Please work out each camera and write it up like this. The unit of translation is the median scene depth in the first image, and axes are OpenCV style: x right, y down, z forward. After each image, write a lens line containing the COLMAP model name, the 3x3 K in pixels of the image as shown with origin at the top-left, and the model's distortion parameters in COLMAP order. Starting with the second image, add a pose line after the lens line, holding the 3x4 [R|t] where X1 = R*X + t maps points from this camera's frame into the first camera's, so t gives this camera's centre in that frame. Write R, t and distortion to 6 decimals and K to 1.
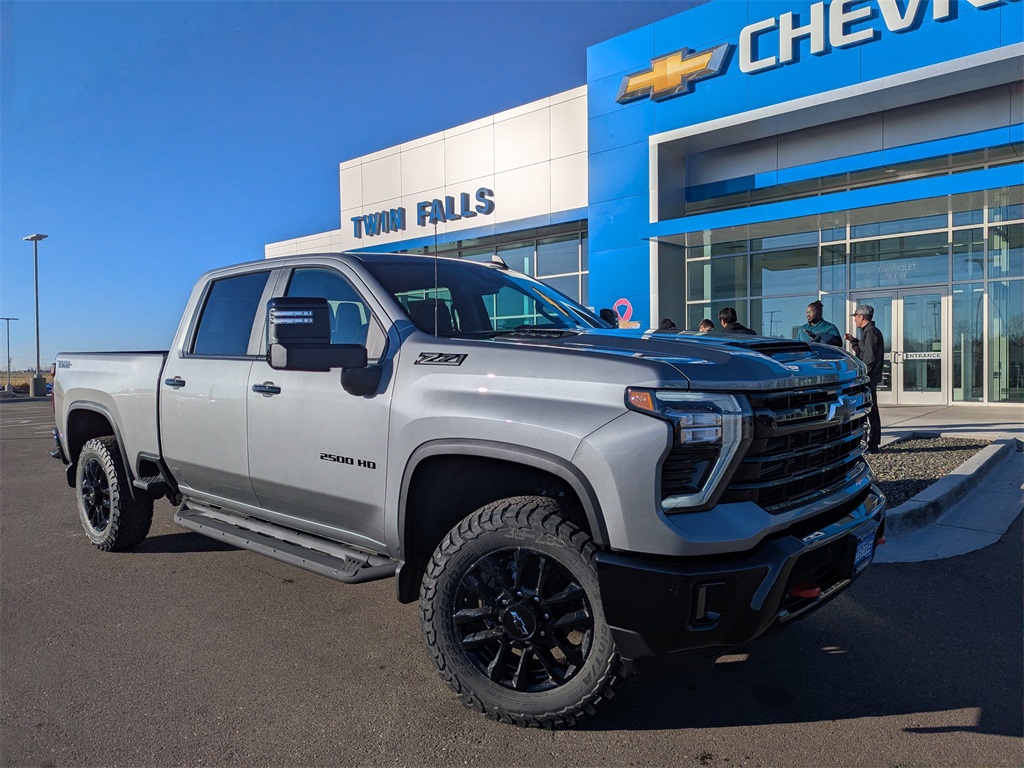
lens RADIAL K [[711.6, 0, 512.0], [0, 711.6, 384.0], [0, 0, 1]] dist [0.063298, -0.052614]
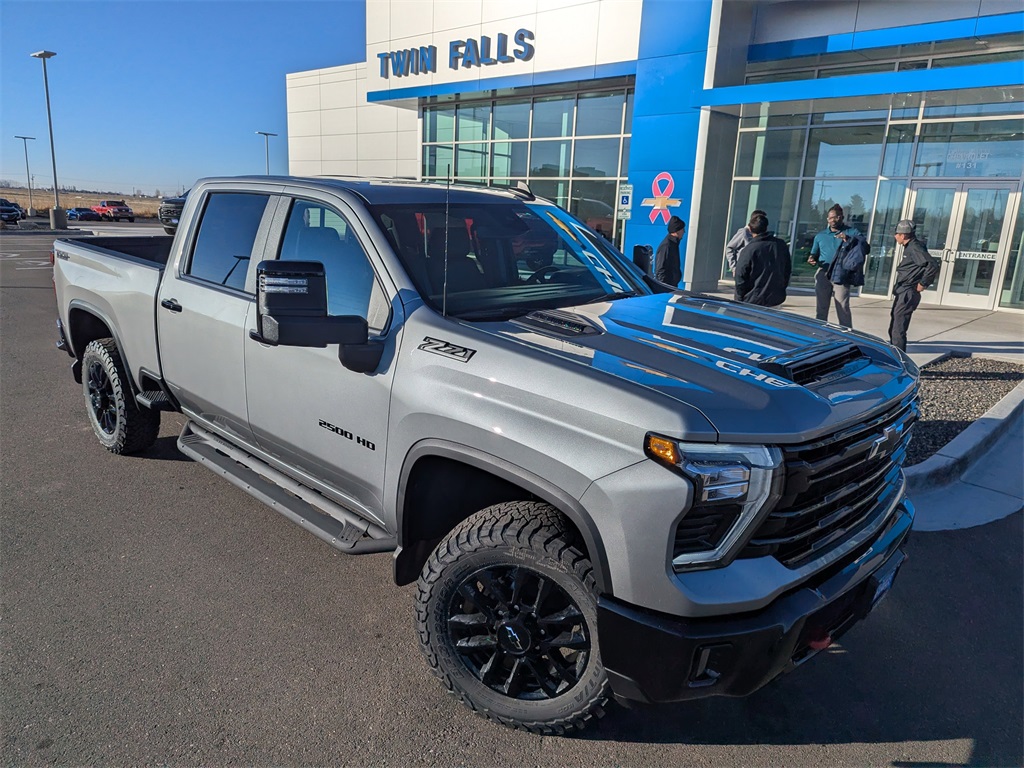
lens RADIAL K [[716.1, 0, 519.7], [0, 716.1, 391.2], [0, 0, 1]] dist [0.056445, -0.050645]
pose [[0.997629, 0.066644, -0.017193, 0.008826], [-0.061488, 0.975244, 0.212412, -0.143413], [0.030923, -0.210851, 0.977029, 0.082696]]
